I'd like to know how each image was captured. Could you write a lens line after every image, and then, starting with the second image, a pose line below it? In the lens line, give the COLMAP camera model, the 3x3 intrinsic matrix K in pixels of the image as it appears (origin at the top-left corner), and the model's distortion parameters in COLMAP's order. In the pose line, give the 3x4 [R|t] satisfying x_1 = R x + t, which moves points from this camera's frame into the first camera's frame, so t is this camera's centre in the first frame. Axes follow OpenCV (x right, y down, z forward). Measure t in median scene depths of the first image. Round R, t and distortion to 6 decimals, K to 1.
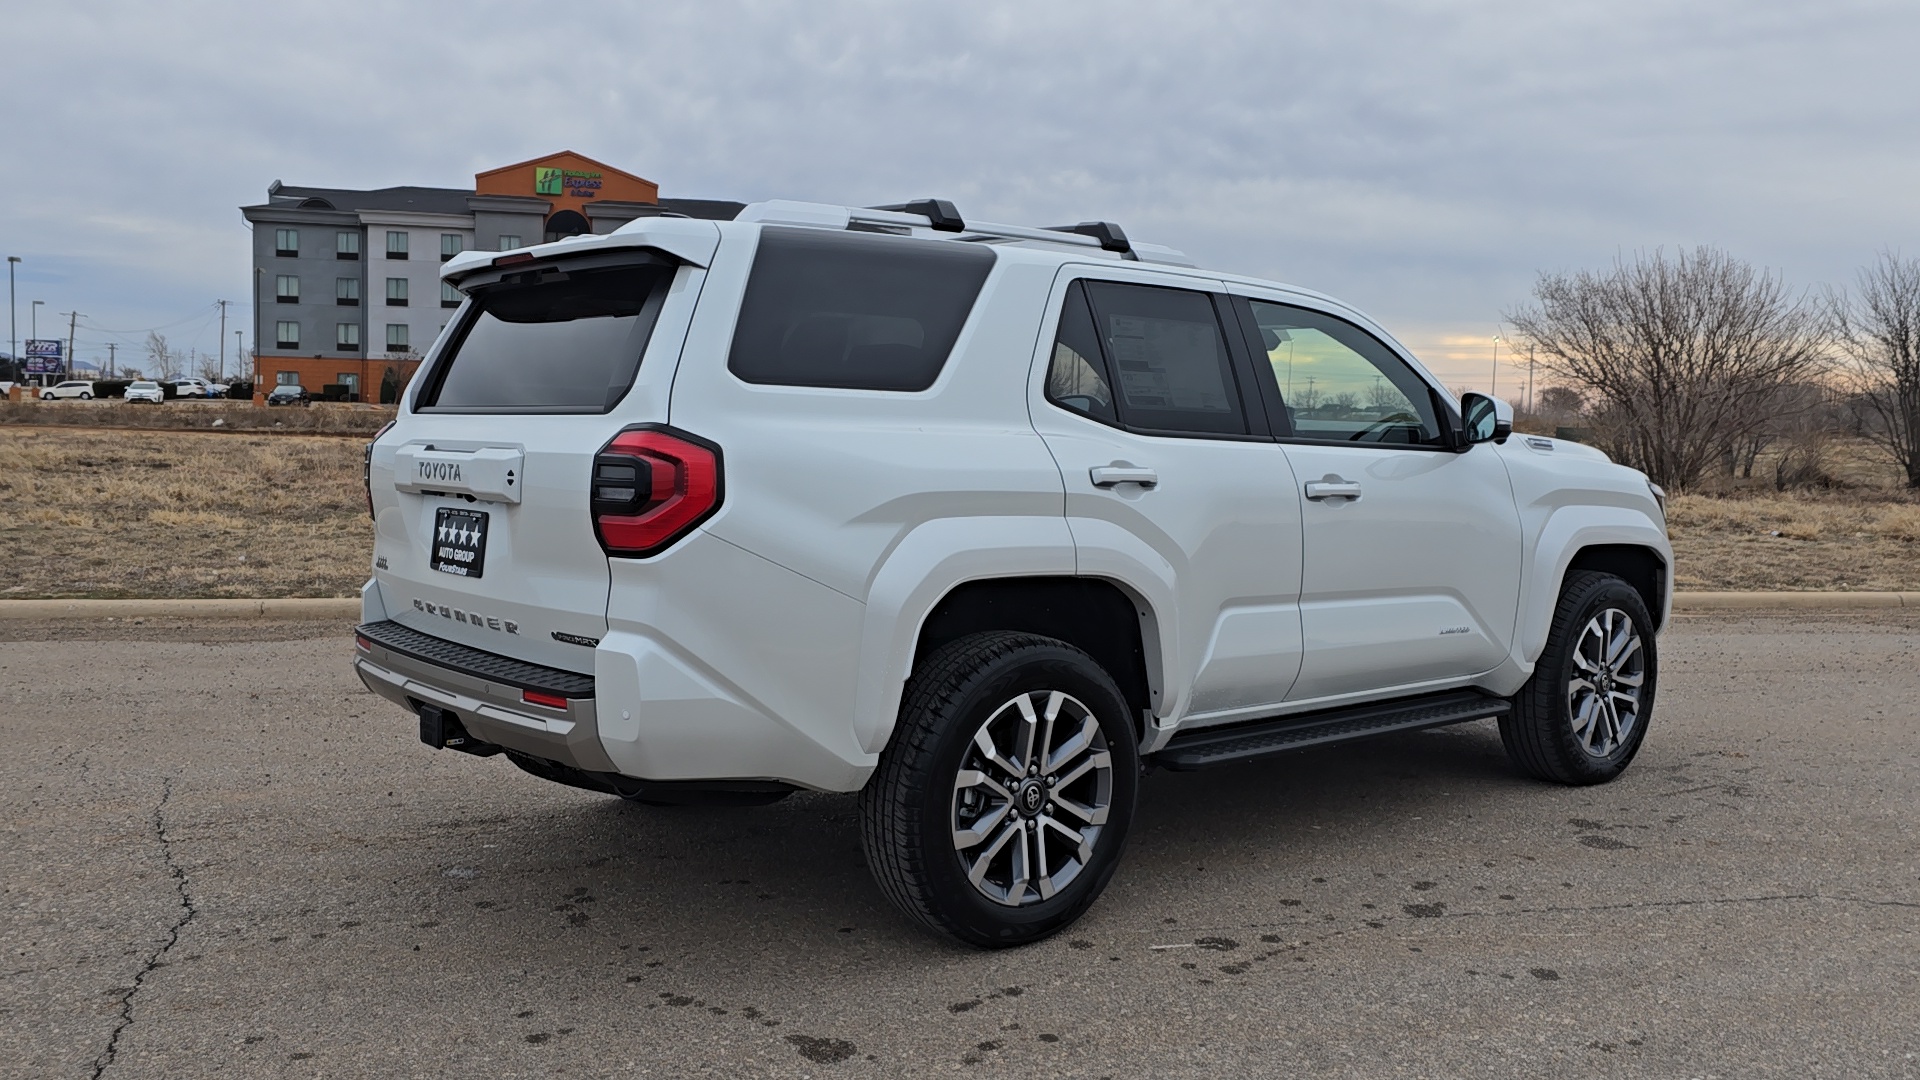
lens RADIAL K [[1592.6, 0, 962.4], [0, 1592.6, 534.4], [0, 0, 1]] dist [-0.007651, 0.017839]
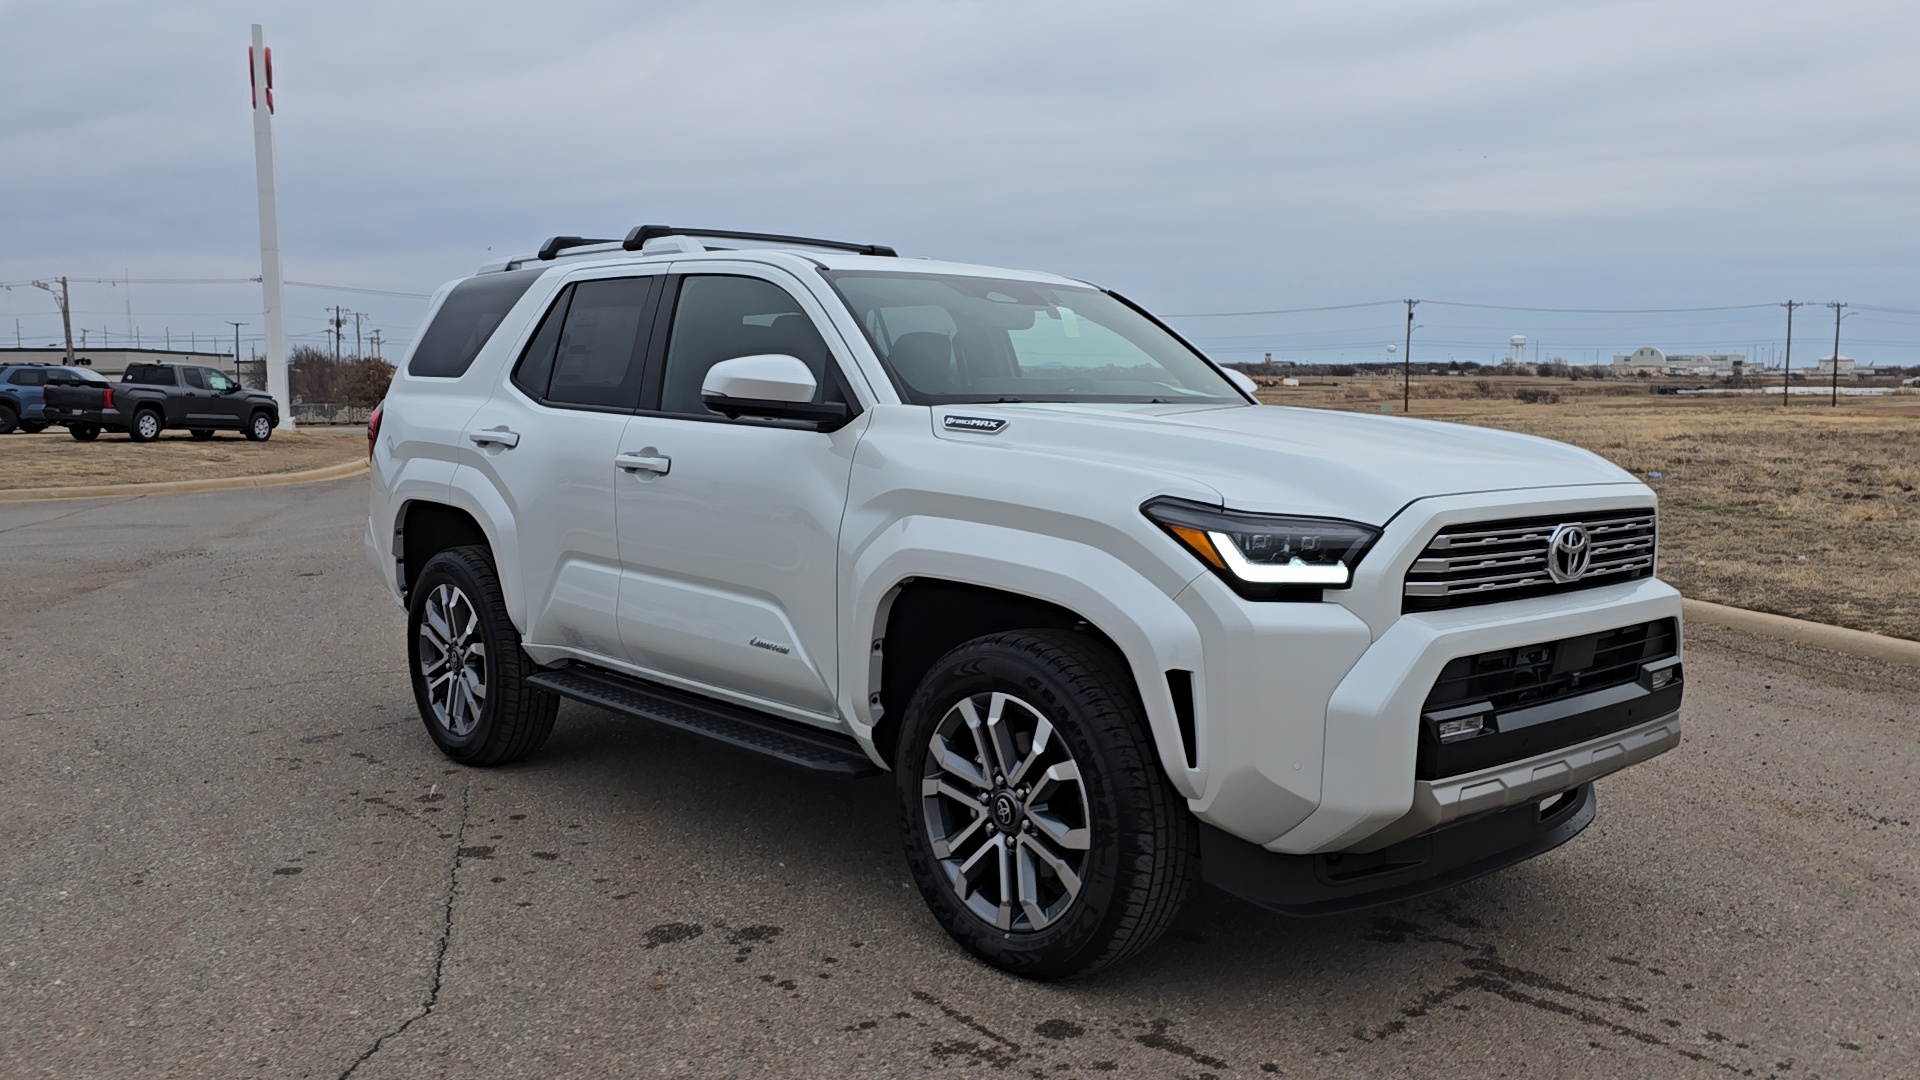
lens RADIAL K [[1592.6, 0, 963.7], [0, 1592.6, 532.0], [0, 0, 1]] dist [-0.007651, 0.017839]
pose [[0.036409, 0.071568, -0.996771, 1.439187], [-0.077242, 0.994650, 0.068595, -0.080021], [0.996347, 0.074495, 0.041742, 1.349941]]
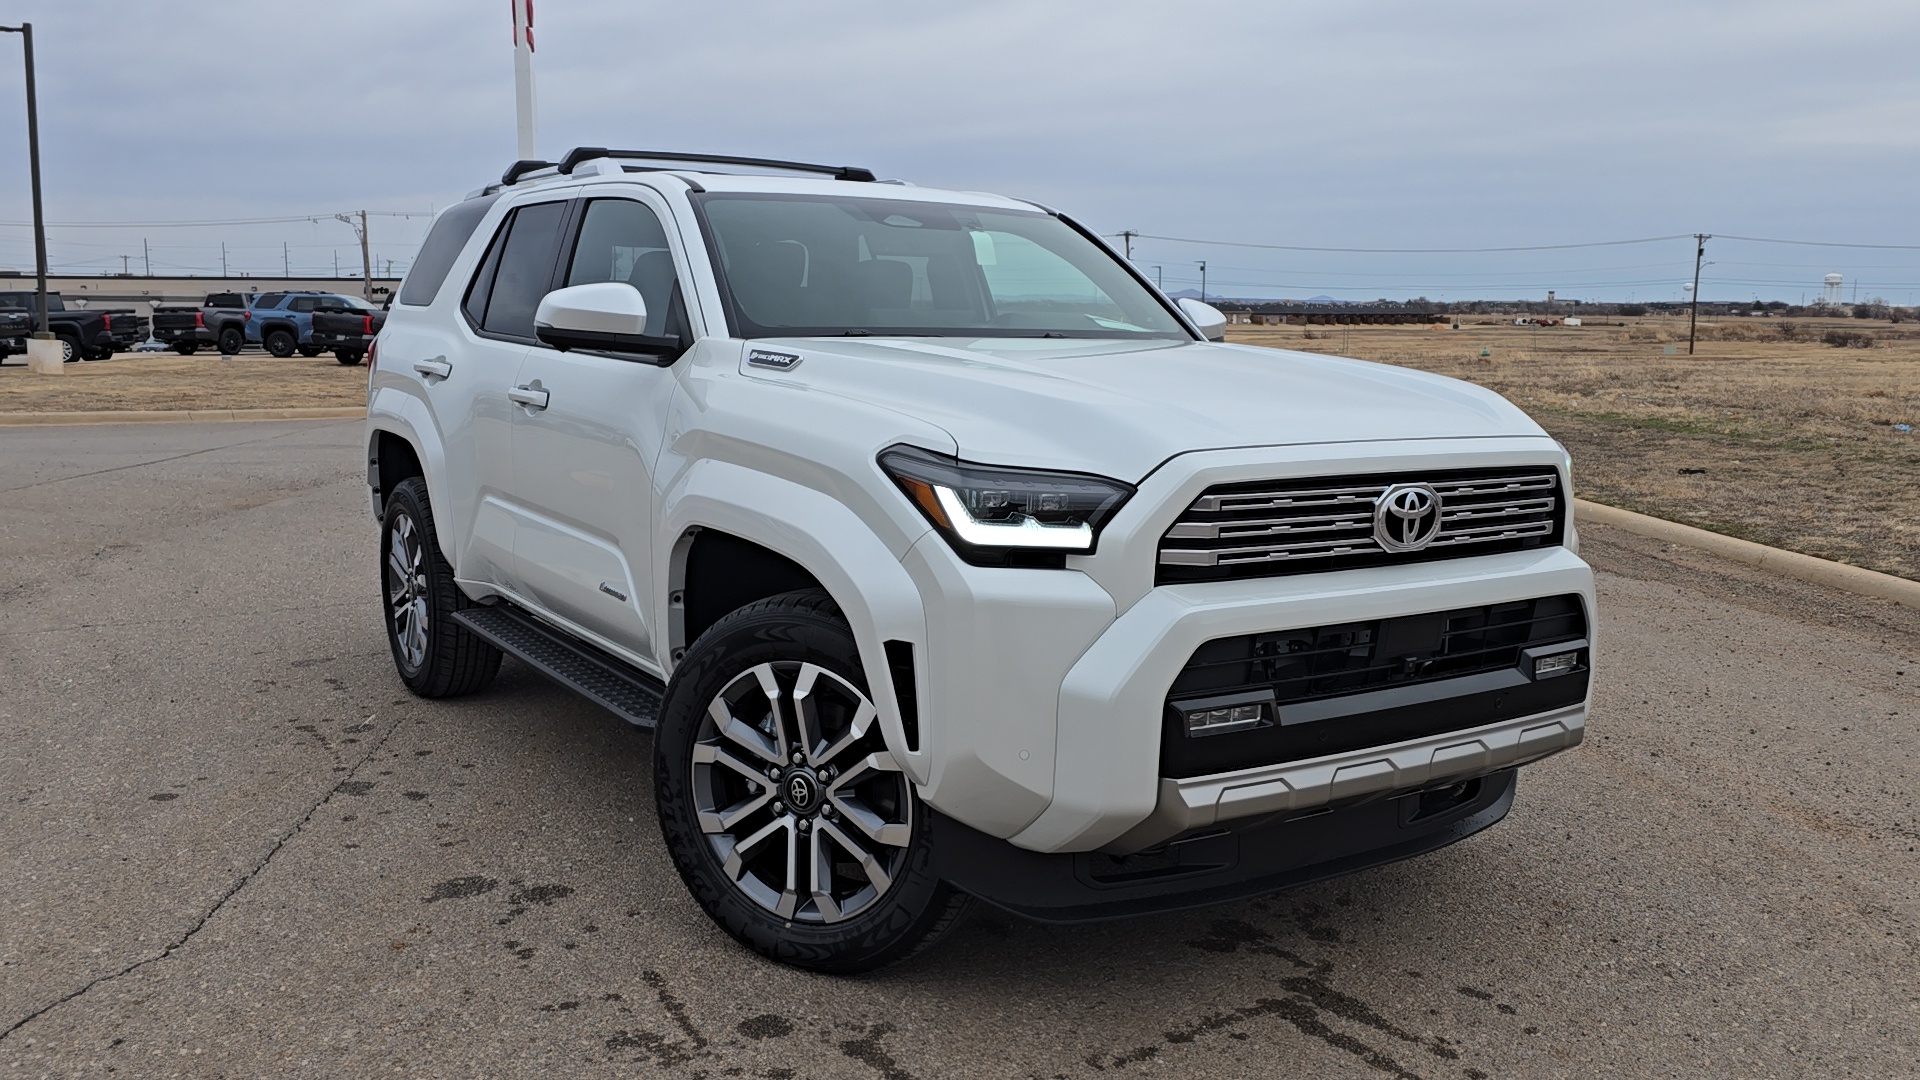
lens RADIAL K [[1592.6, 0, 971.7], [0, 1592.6, 533.6], [0, 0, 1]] dist [-0.007651, 0.017839]
pose [[-0.121539, 0.111298, -0.986327, 1.342425], [-0.089400, 0.988428, 0.122551, -0.101260], [0.988552, 0.103072, -0.110183, 1.601813]]
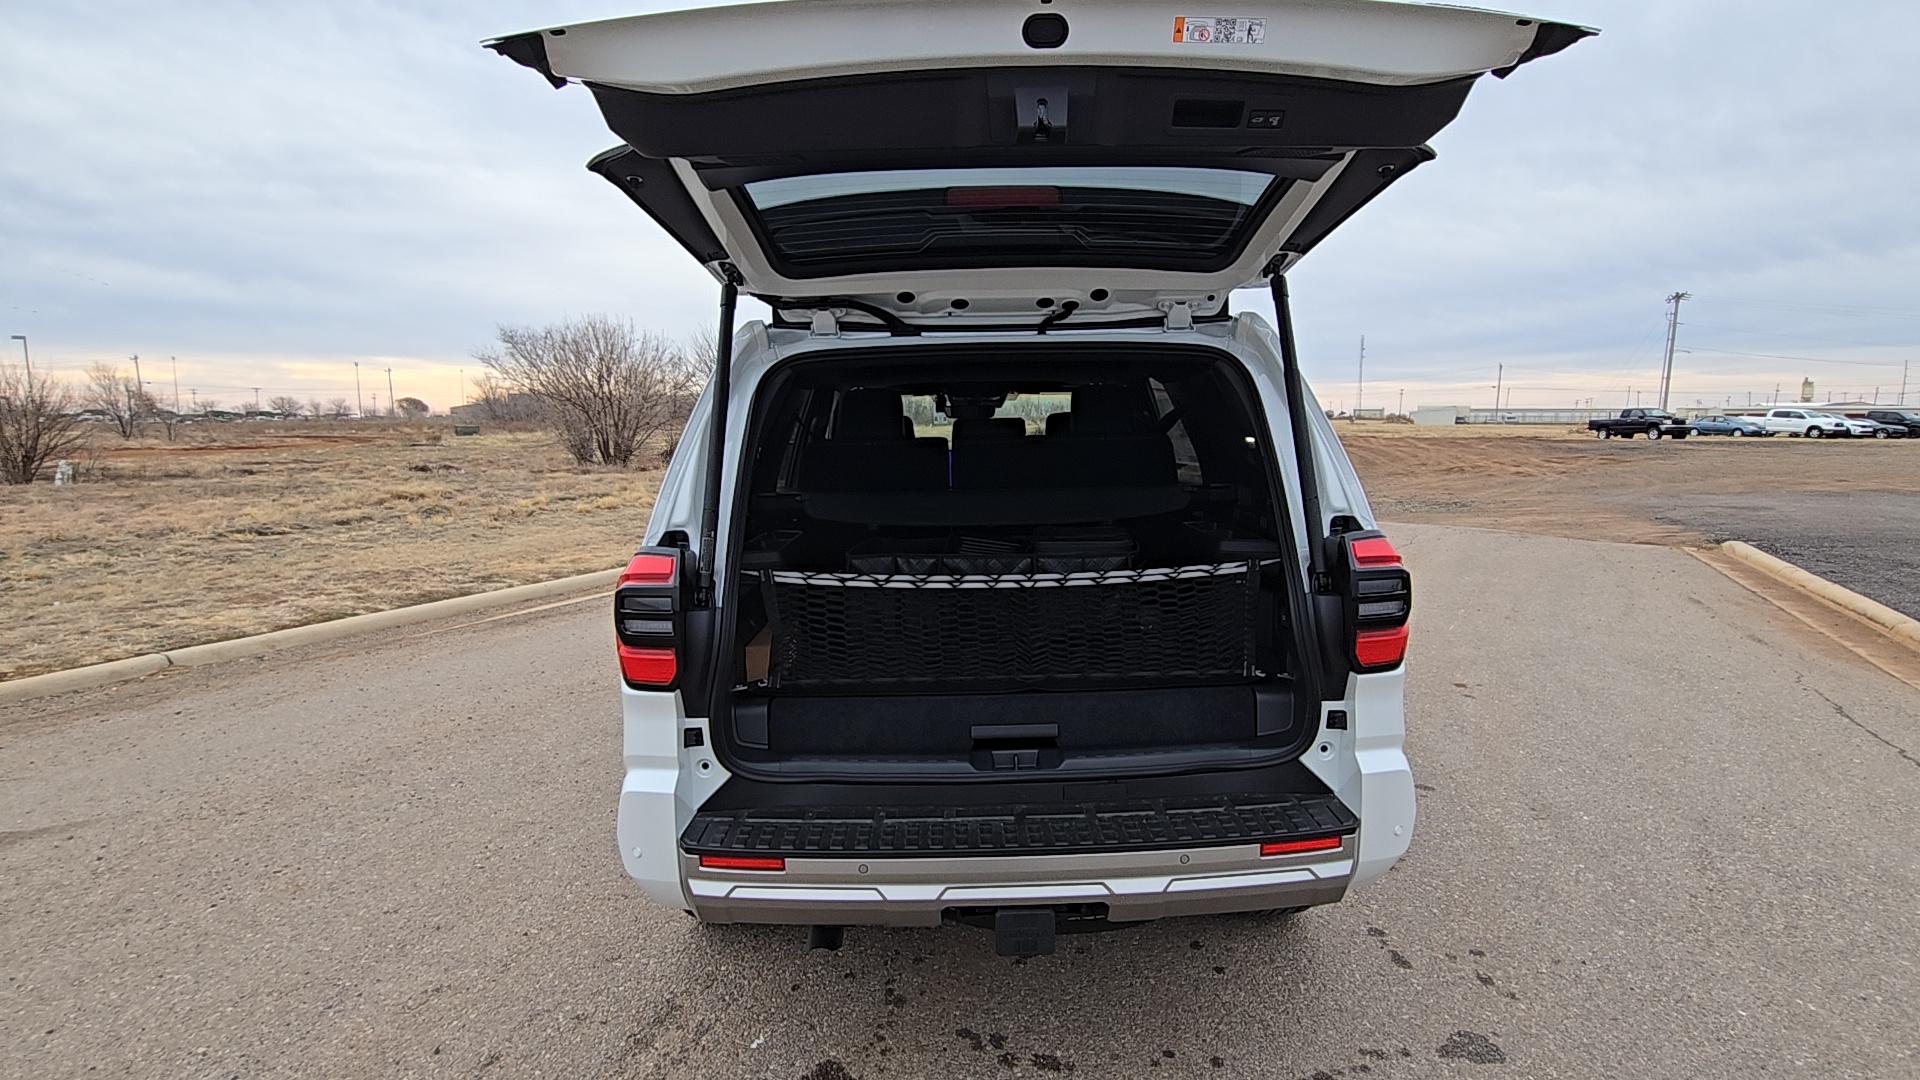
lens RADIAL K [[966.1, 0, 974.7], [0, 966.1, 564.1], [0, 0, 1]] dist [-0.002215, 0.001787]
pose [[0.621789, -0.141347, 0.770324, -0.668896], [0.079033, 0.989883, 0.117839, -0.117965], [-0.779187, -0.012390, 0.626669, 0.691665]]
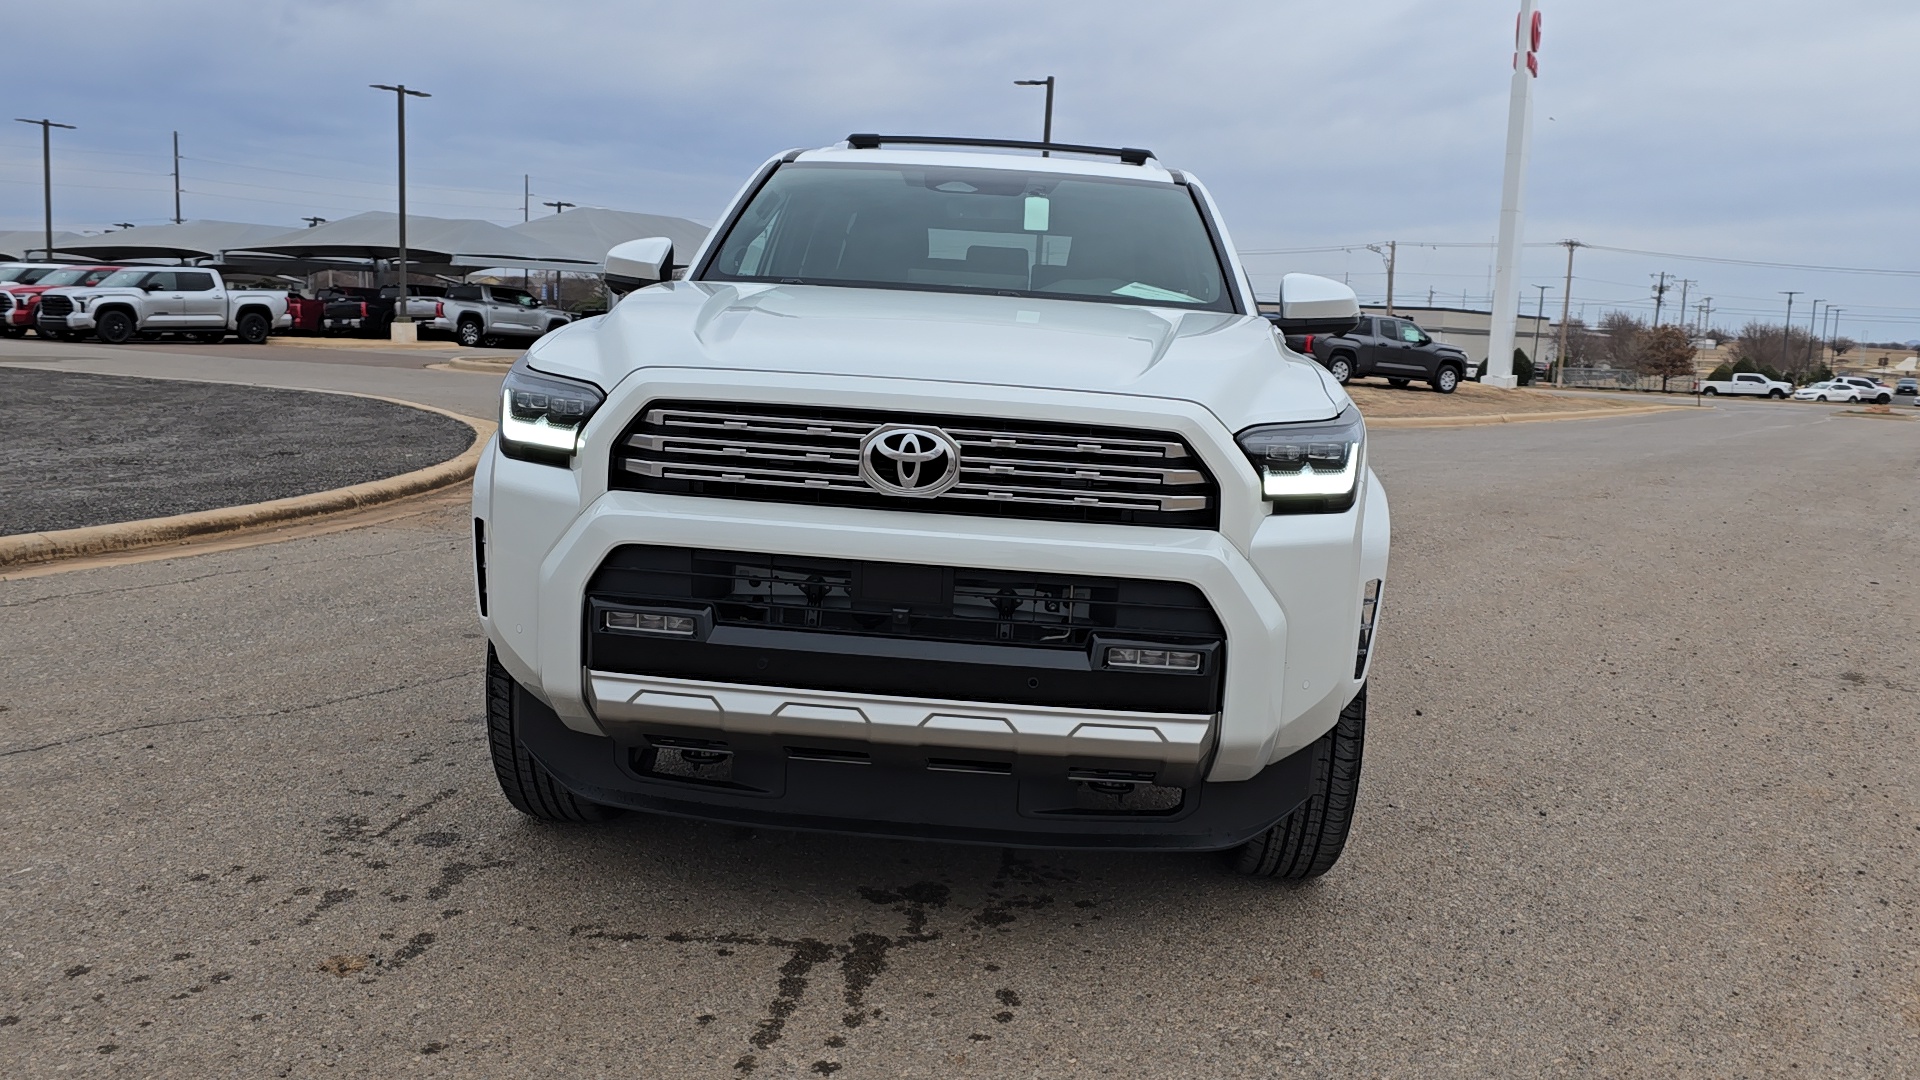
lens RADIAL K [[1592.6, 0, 961.1], [0, 1592.6, 531.6], [0, 0, 1]] dist [-0.007651, 0.017839]
pose [[-0.687195, 0.041985, -0.725259, 1.085112], [-0.119625, 0.978161, 0.169972, -0.127693], [0.716556, 0.203563, -0.667165, 2.211426]]
